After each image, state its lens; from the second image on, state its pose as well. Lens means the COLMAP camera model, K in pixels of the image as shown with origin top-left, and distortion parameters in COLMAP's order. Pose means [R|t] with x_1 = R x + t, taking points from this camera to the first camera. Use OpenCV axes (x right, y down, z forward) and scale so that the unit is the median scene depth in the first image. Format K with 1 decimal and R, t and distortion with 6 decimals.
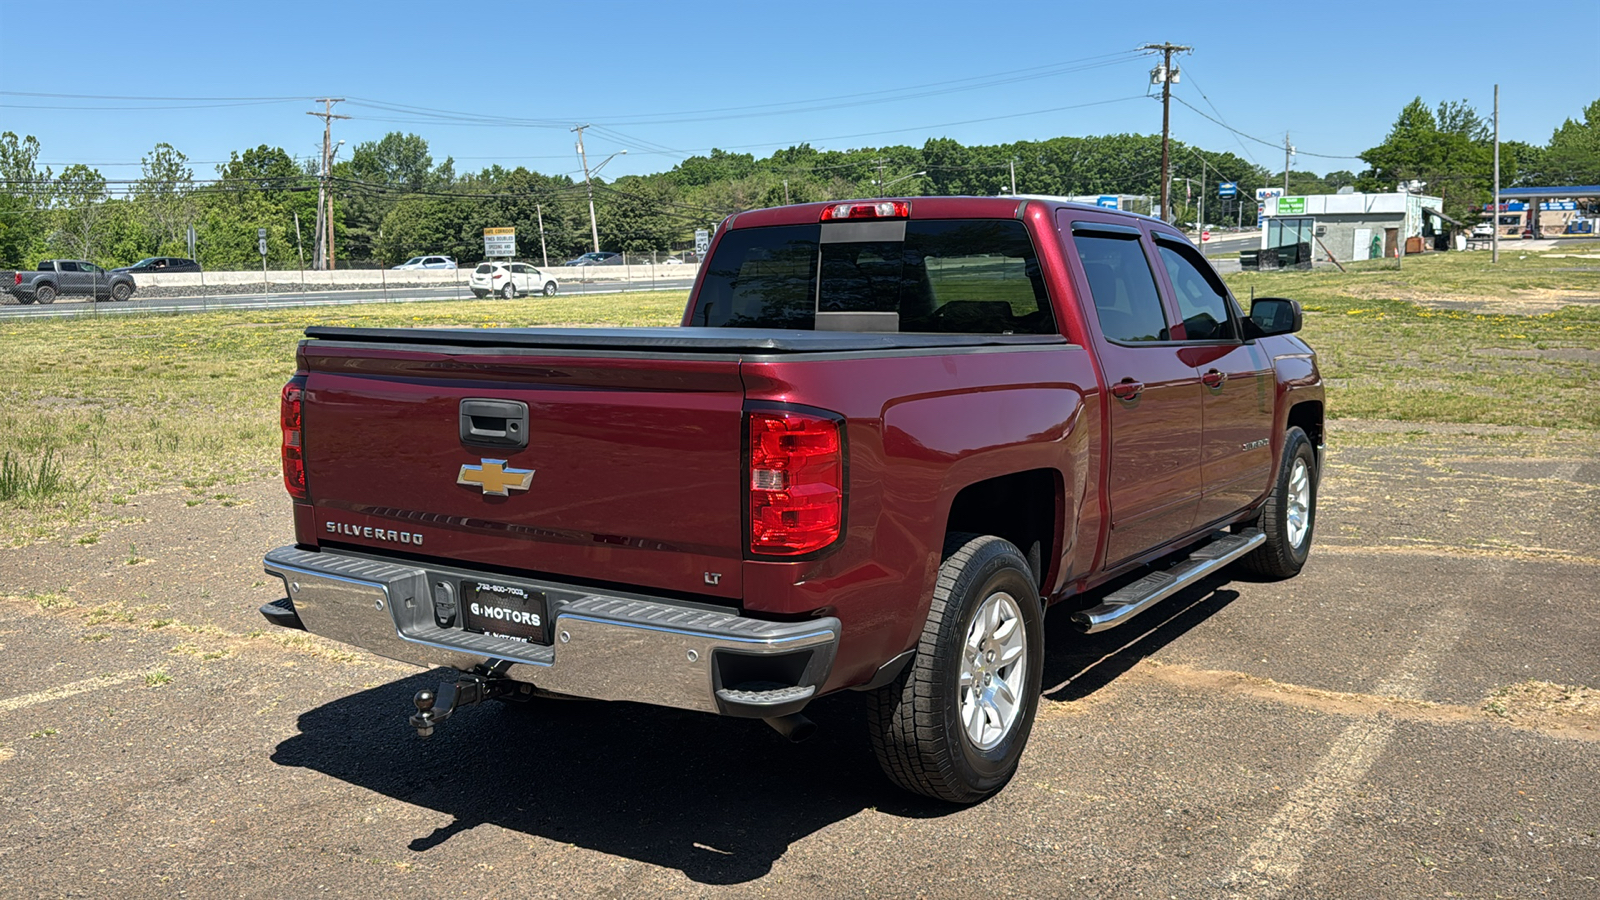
lens RADIAL K [[1366.8, 0, 789.6], [0, 1366.8, 458.9], [0, 0, 1]] dist [0.143556, -0.261126]
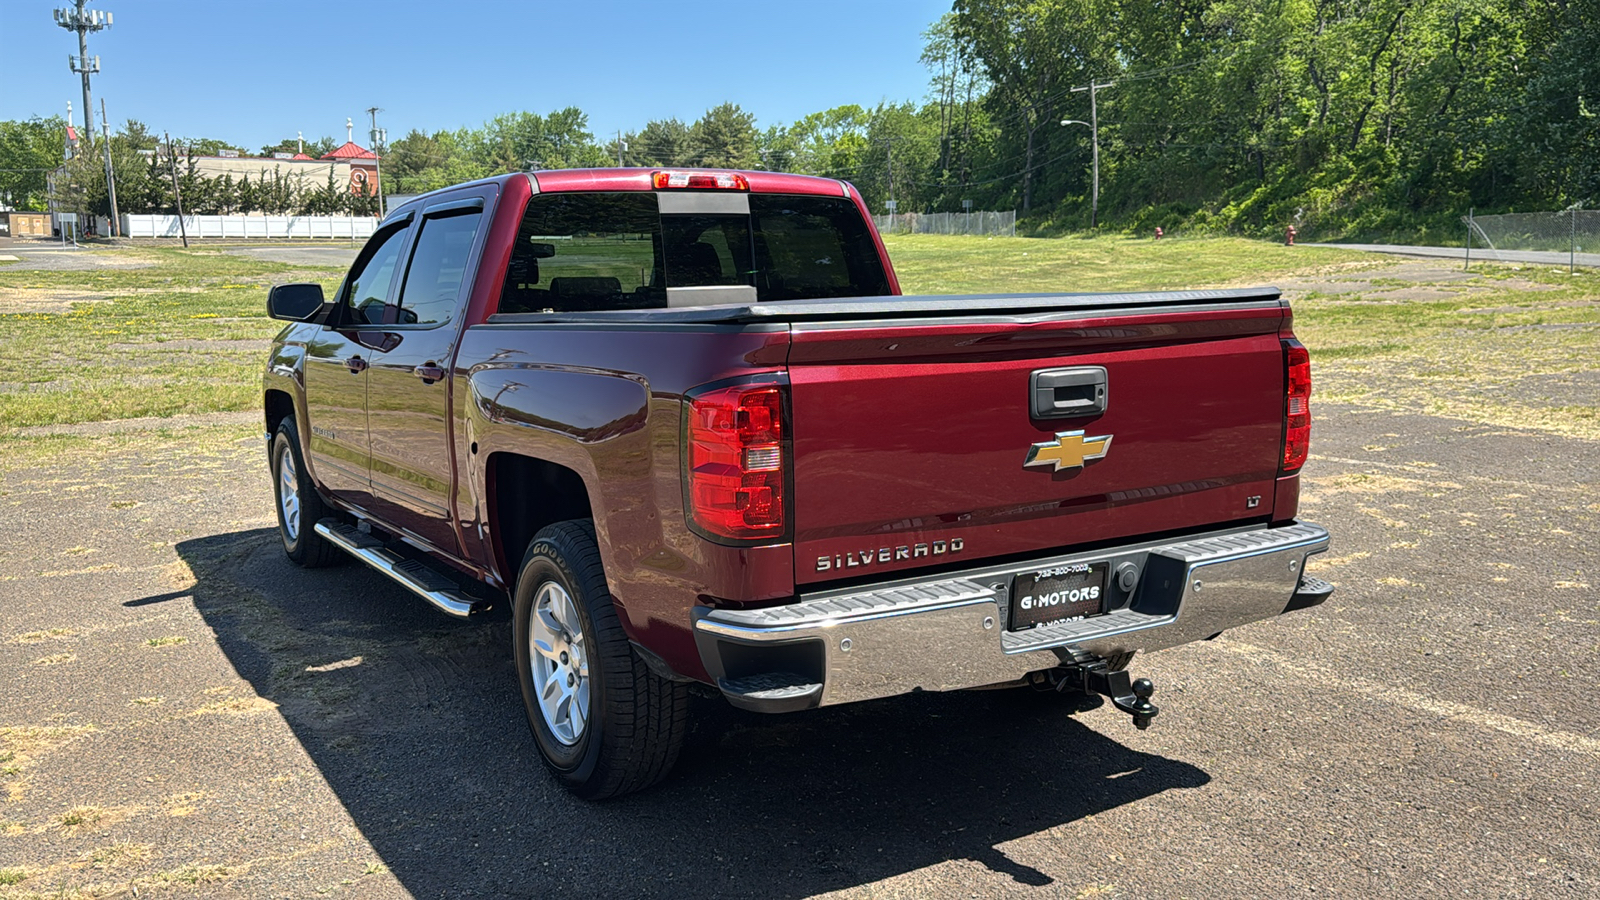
lens RADIAL K [[1366.8, 0, 794.3], [0, 1366.8, 457.8], [0, 0, 1]] dist [0.143556, -0.261126]
pose [[0.439521, -0.126624, 0.889262, -0.389396], [0.129072, 0.988643, 0.076981, -0.026937], [-0.888910, 0.080944, 0.450873, 0.257583]]
